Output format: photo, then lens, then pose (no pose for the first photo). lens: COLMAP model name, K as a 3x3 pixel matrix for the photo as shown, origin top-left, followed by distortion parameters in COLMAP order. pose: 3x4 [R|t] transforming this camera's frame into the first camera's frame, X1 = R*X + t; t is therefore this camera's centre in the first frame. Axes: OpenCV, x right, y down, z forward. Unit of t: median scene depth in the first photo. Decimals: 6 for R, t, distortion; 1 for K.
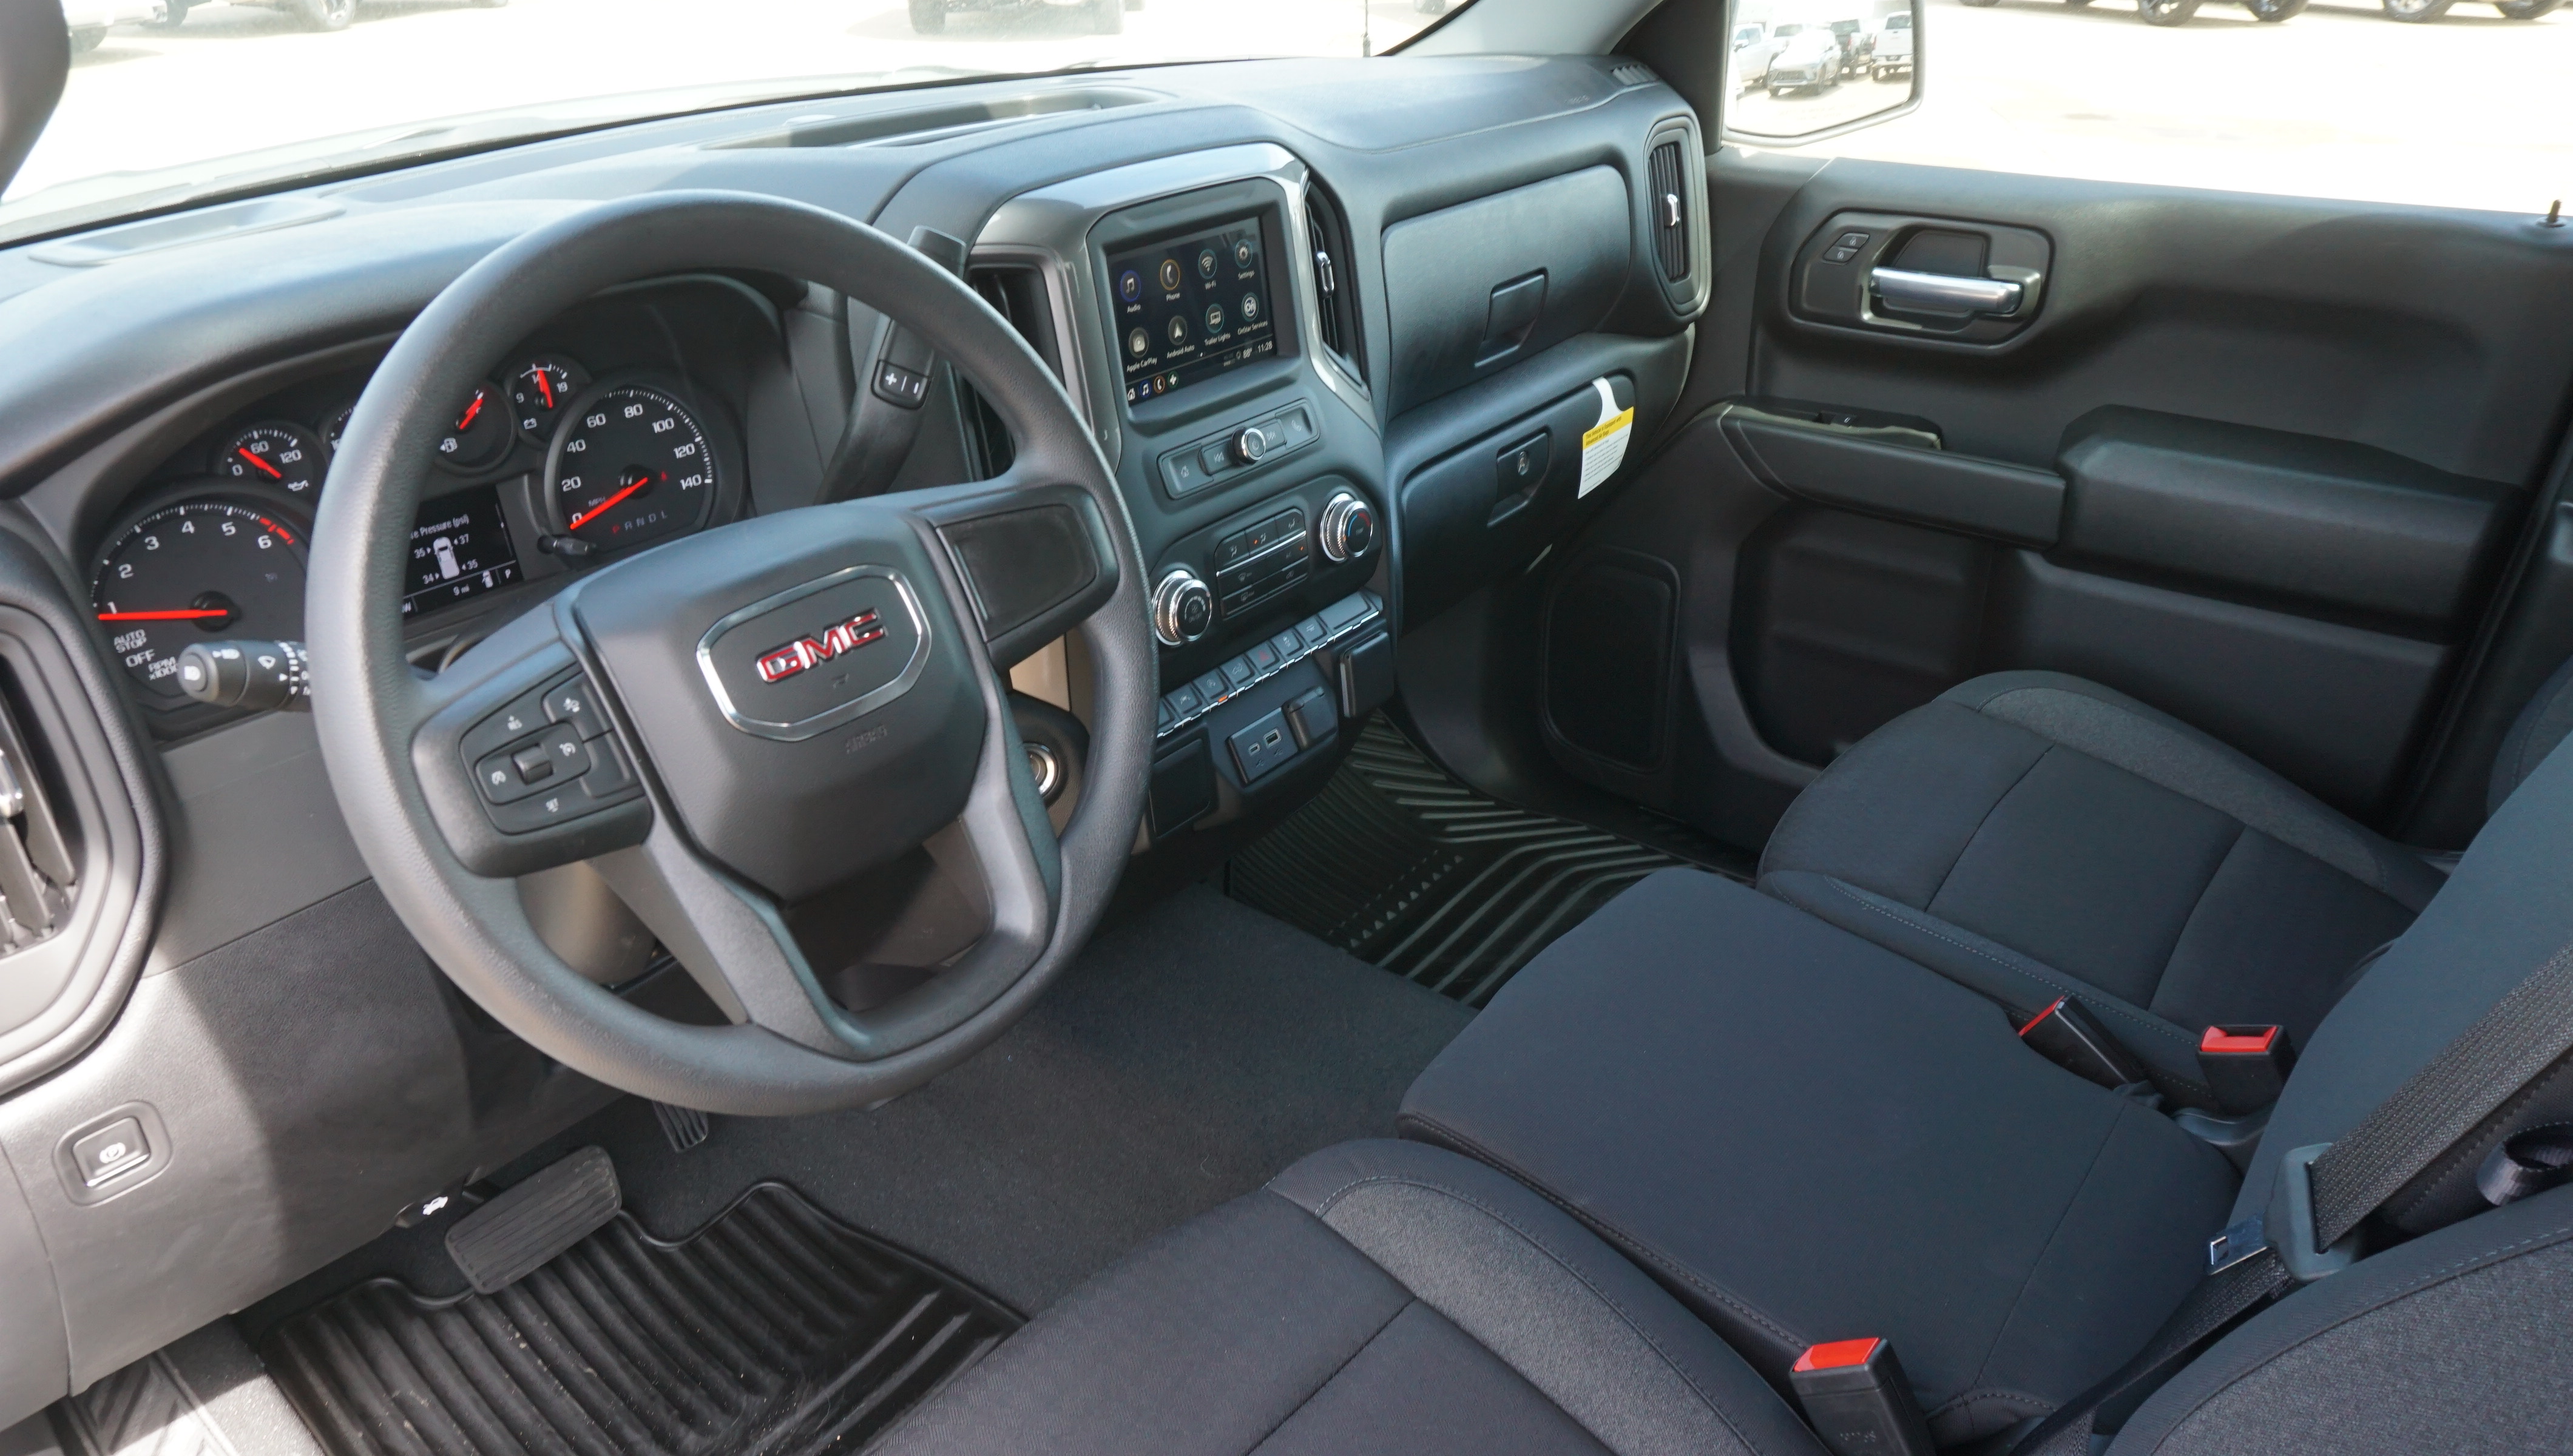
lens RADIAL K [[1734.6, 0, 1286.5], [0, 1734.6, 728.0], [0, 0, 1]] dist [-0.054948, 0.073782]
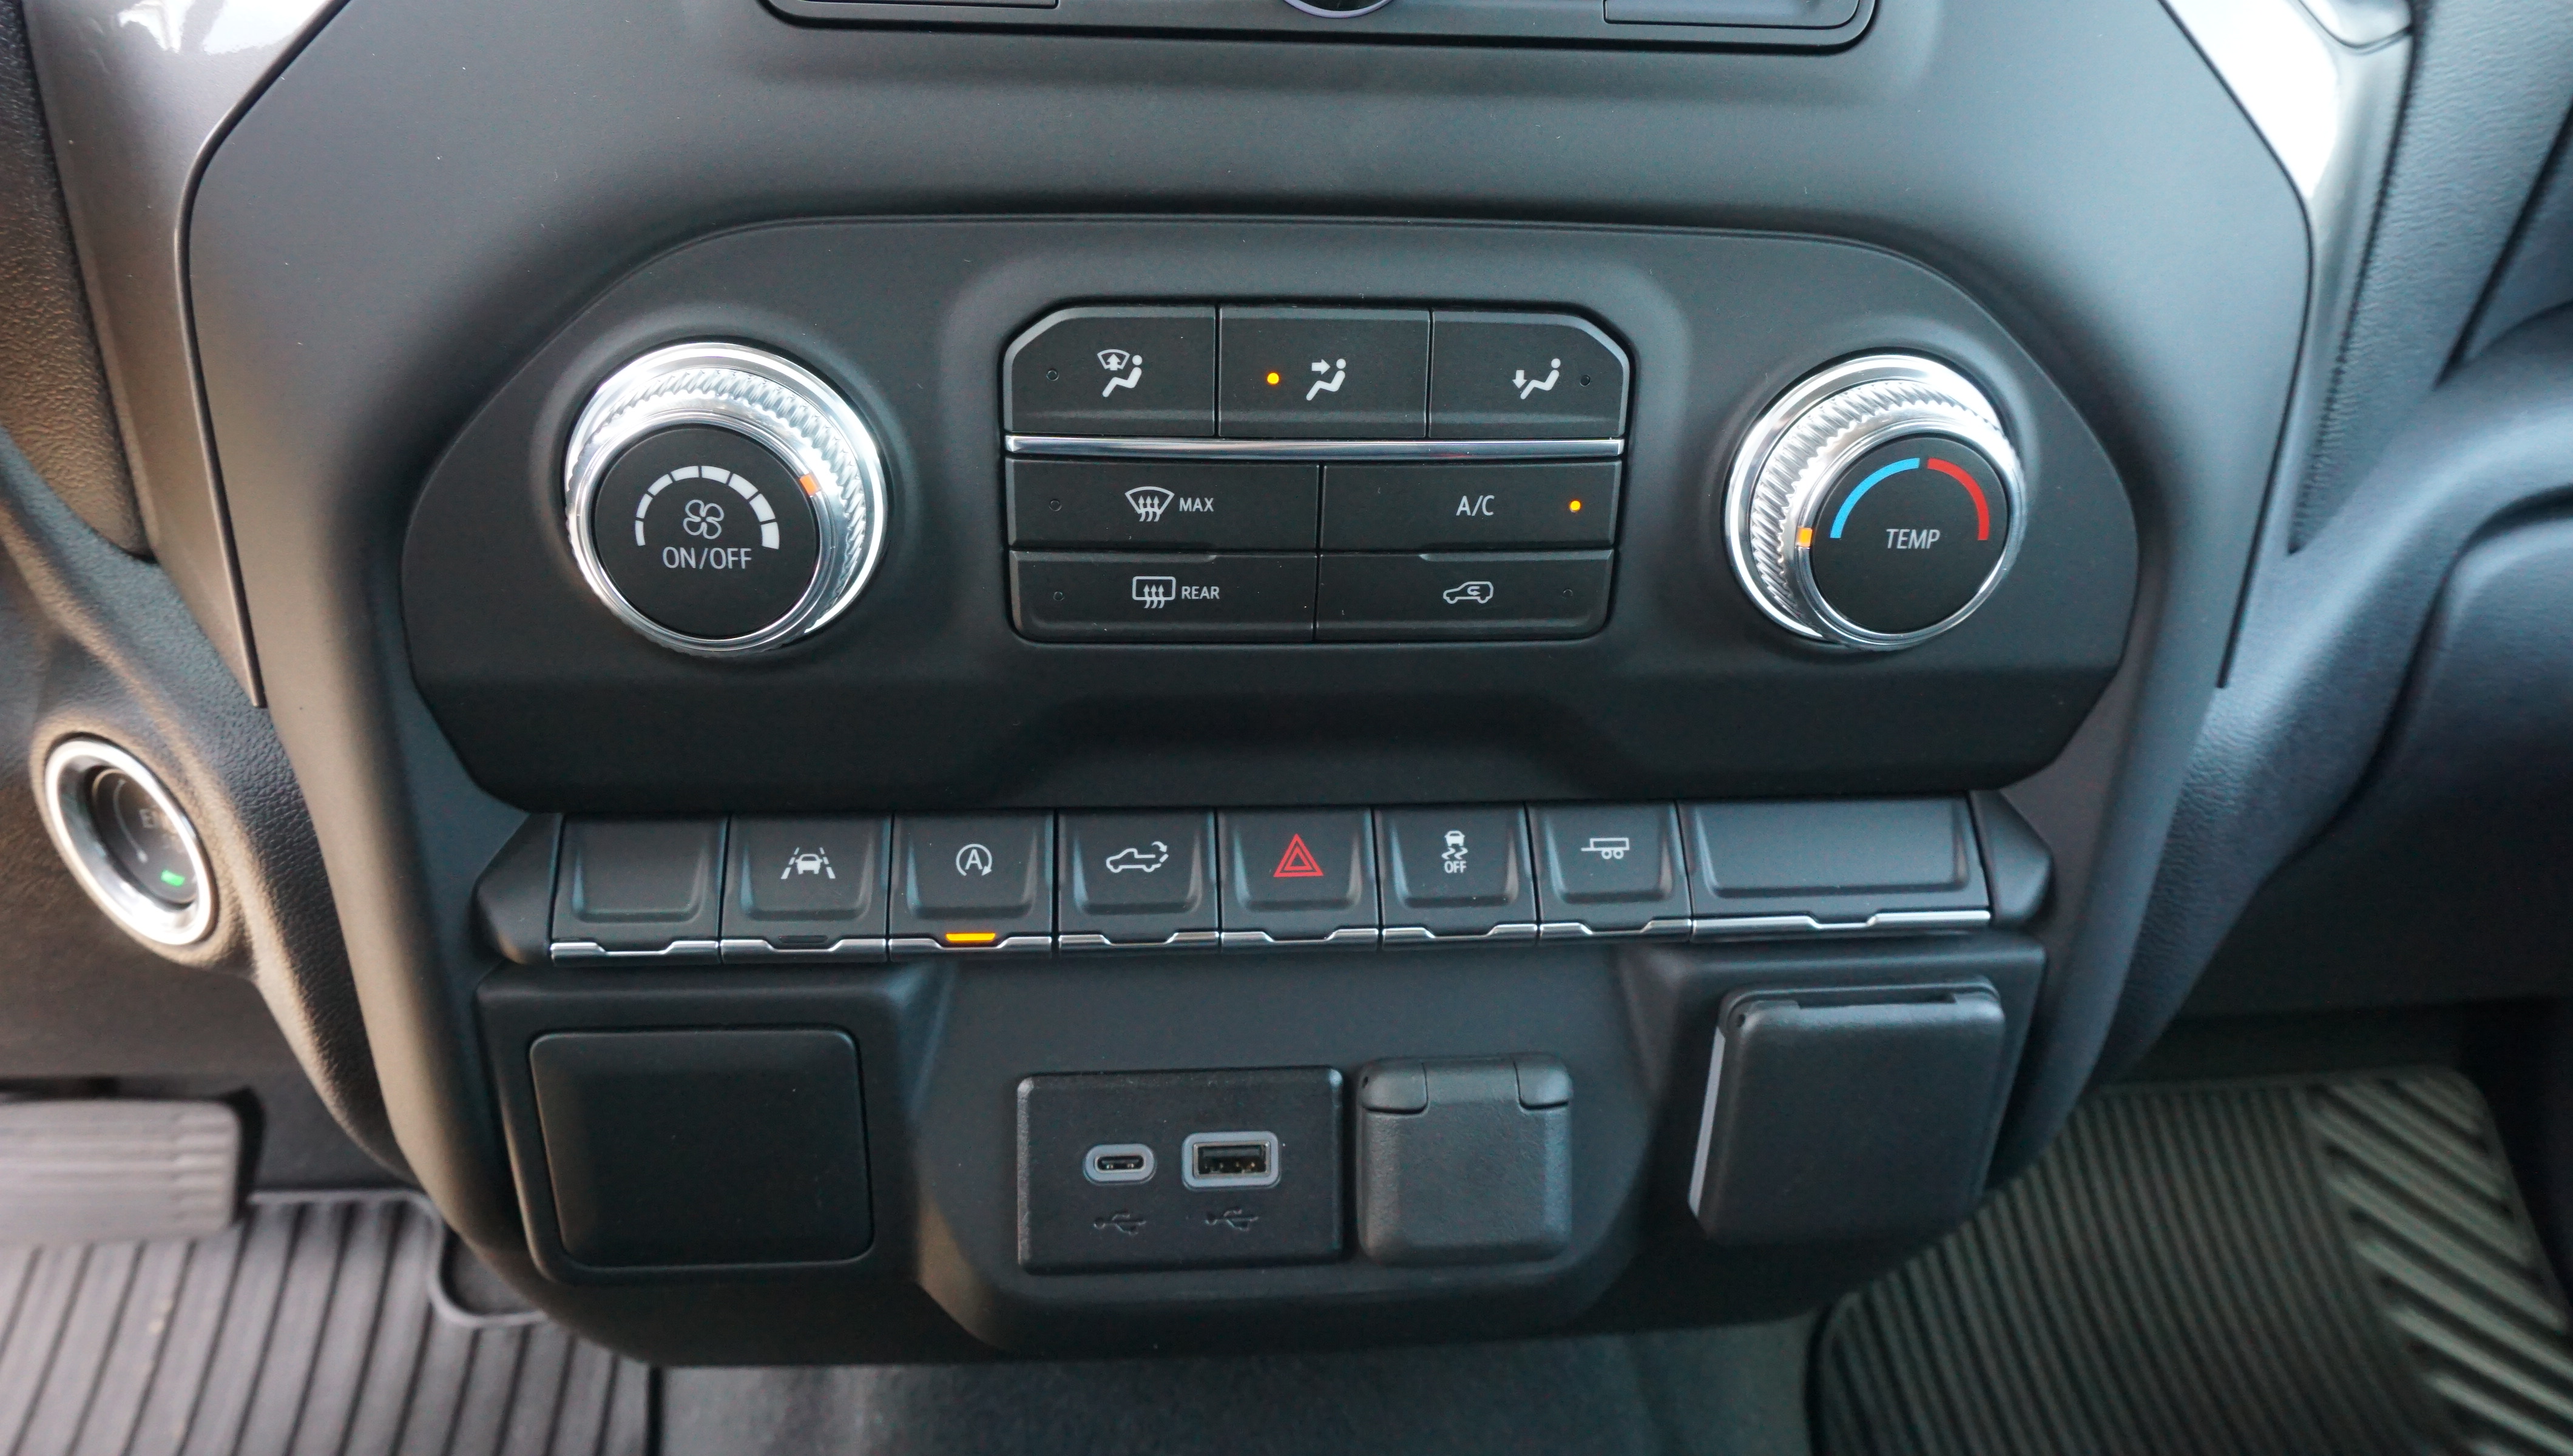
lens RADIAL K [[1692.4, 0, 1286.5], [0, 1692.4, 728.0], [0, 0, 1]] dist [-0.064484, 0.028476]
pose [[0.686318, 0.396759, -0.609549, 0.119360], [-0.379079, 0.910397, 0.165761, -0.093055], [0.620699, 0.117303, 0.775224, 0.767223]]
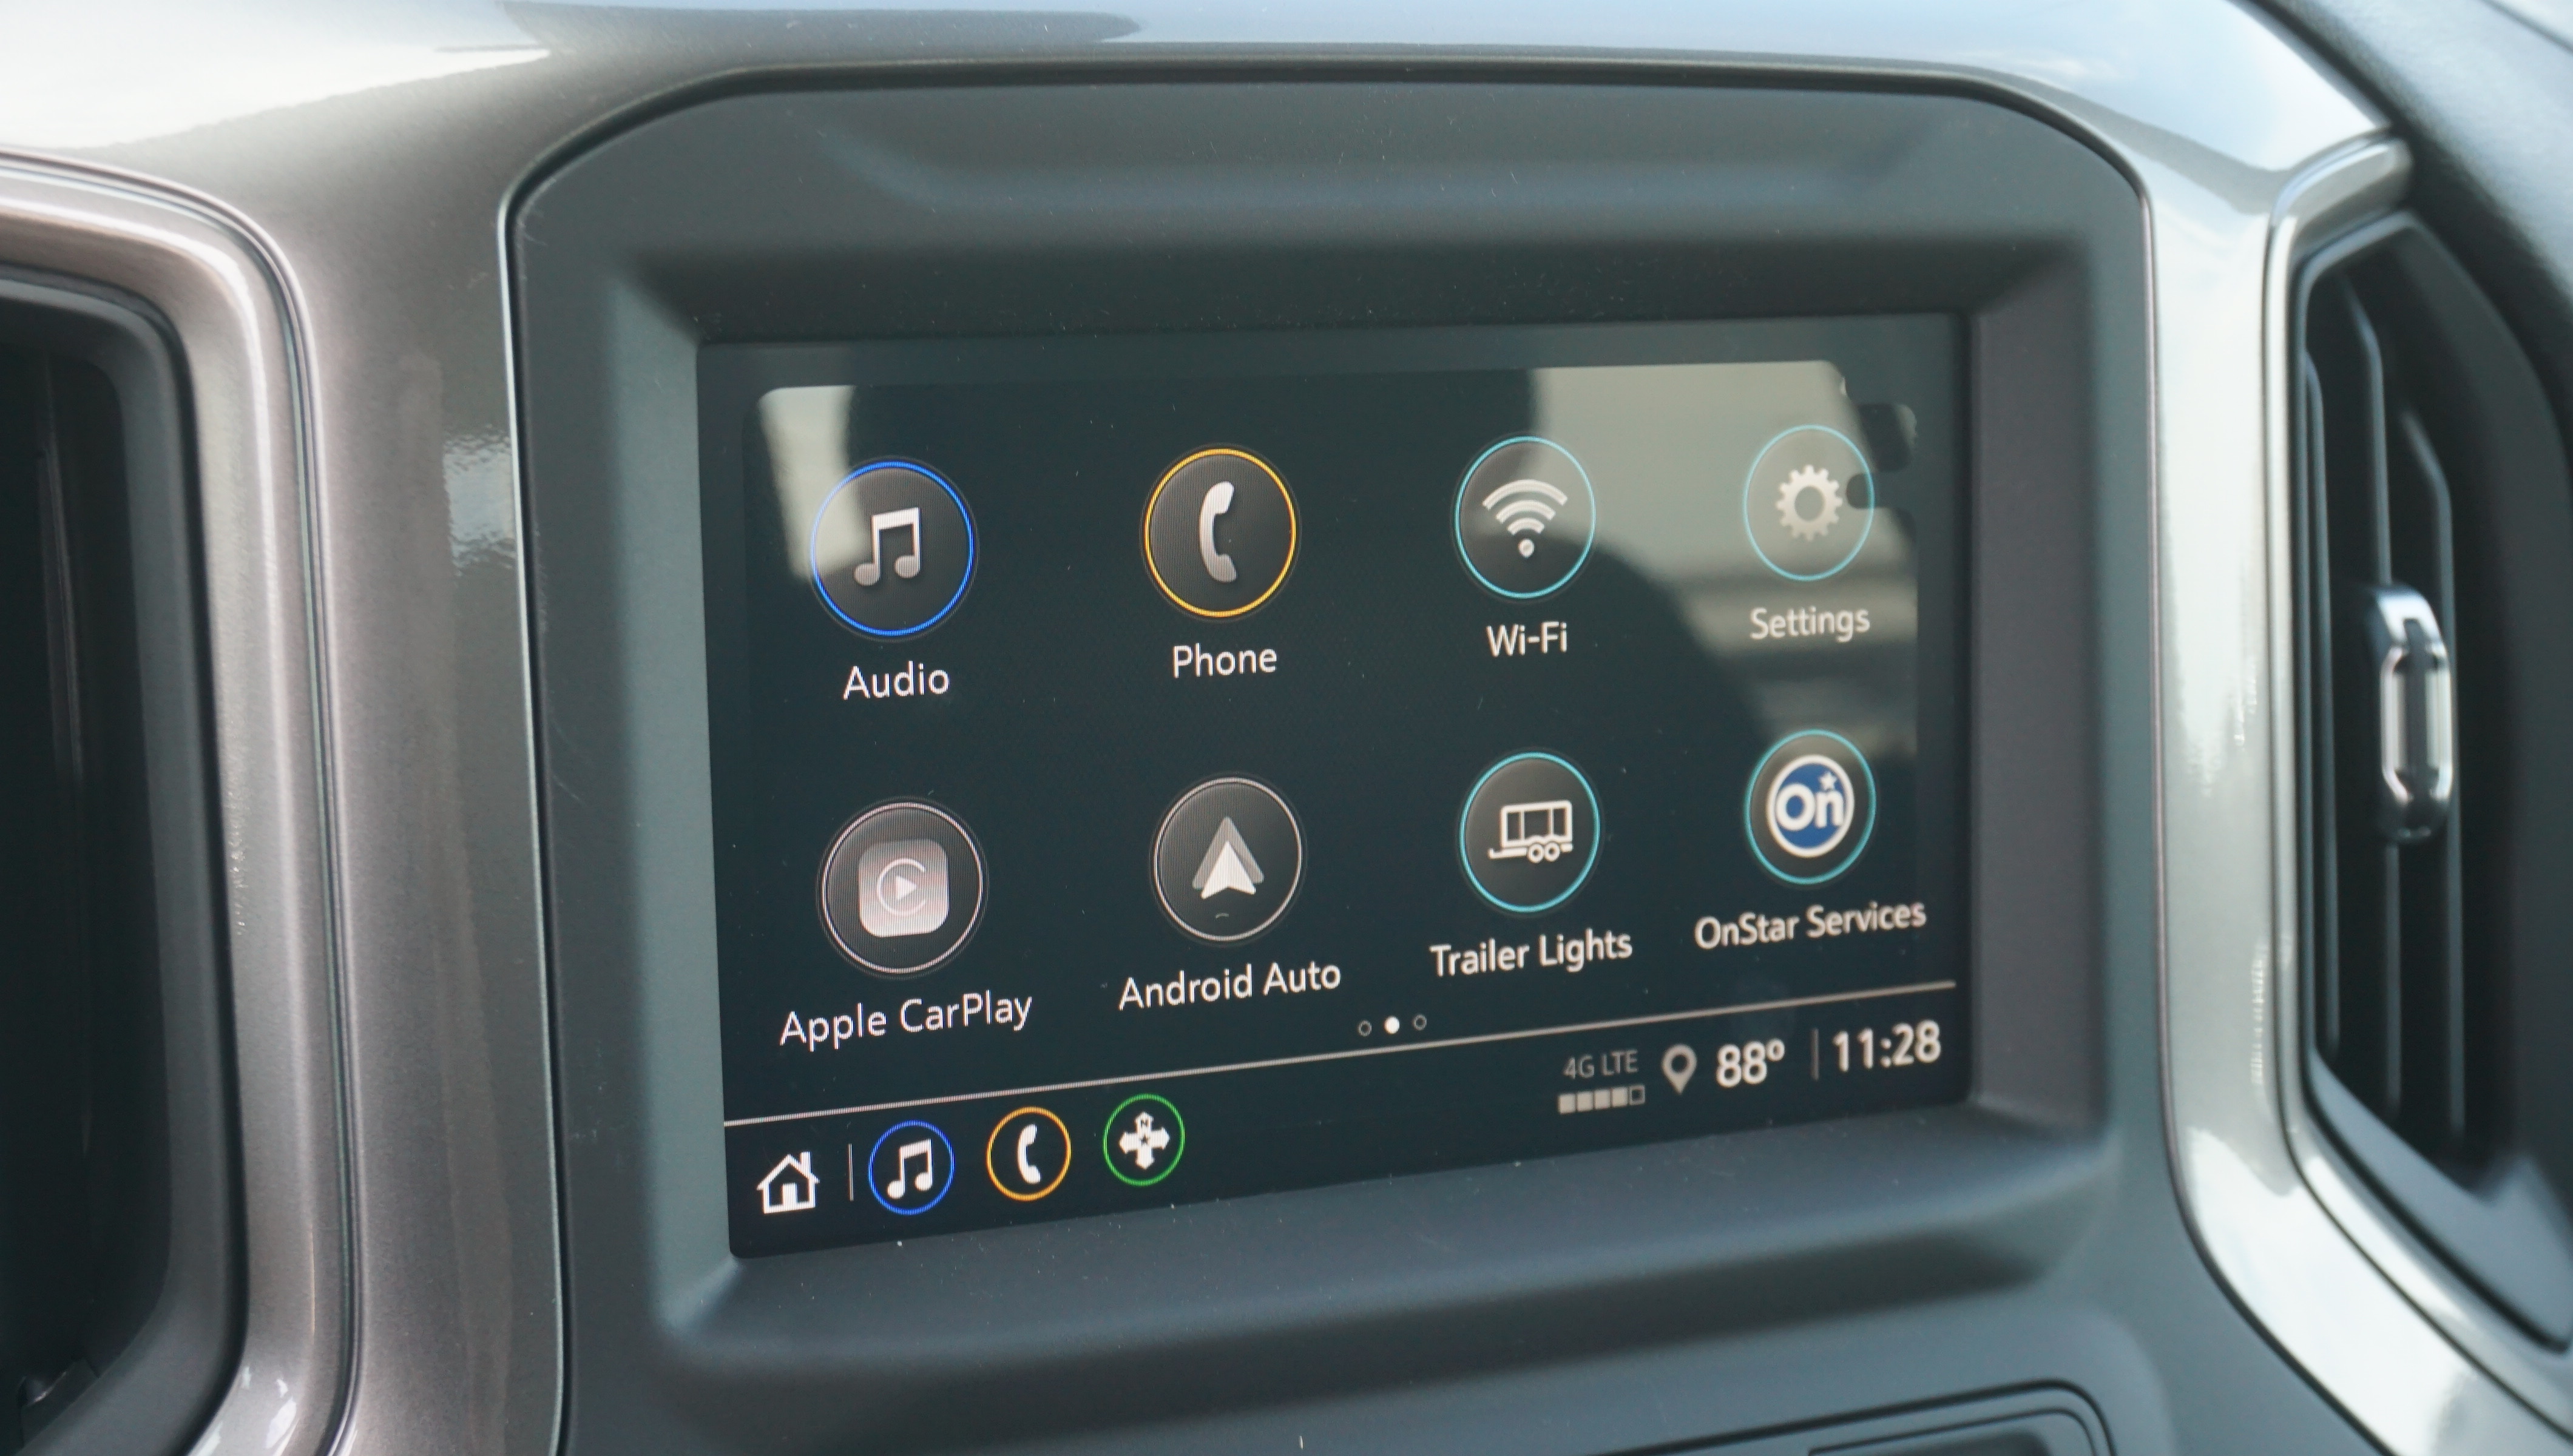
lens RADIAL K [[3951.3, 0, 1286.5], [0, 3951.3, 728.0], [0, 0, 1]] dist [0.024393, -0.067982]
pose [[0.891717, 0.145965, -0.428410, 0.092006], [-0.249299, 0.948435, -0.195760, -0.147618], [0.377744, 0.281365, 0.882124, 0.578998]]
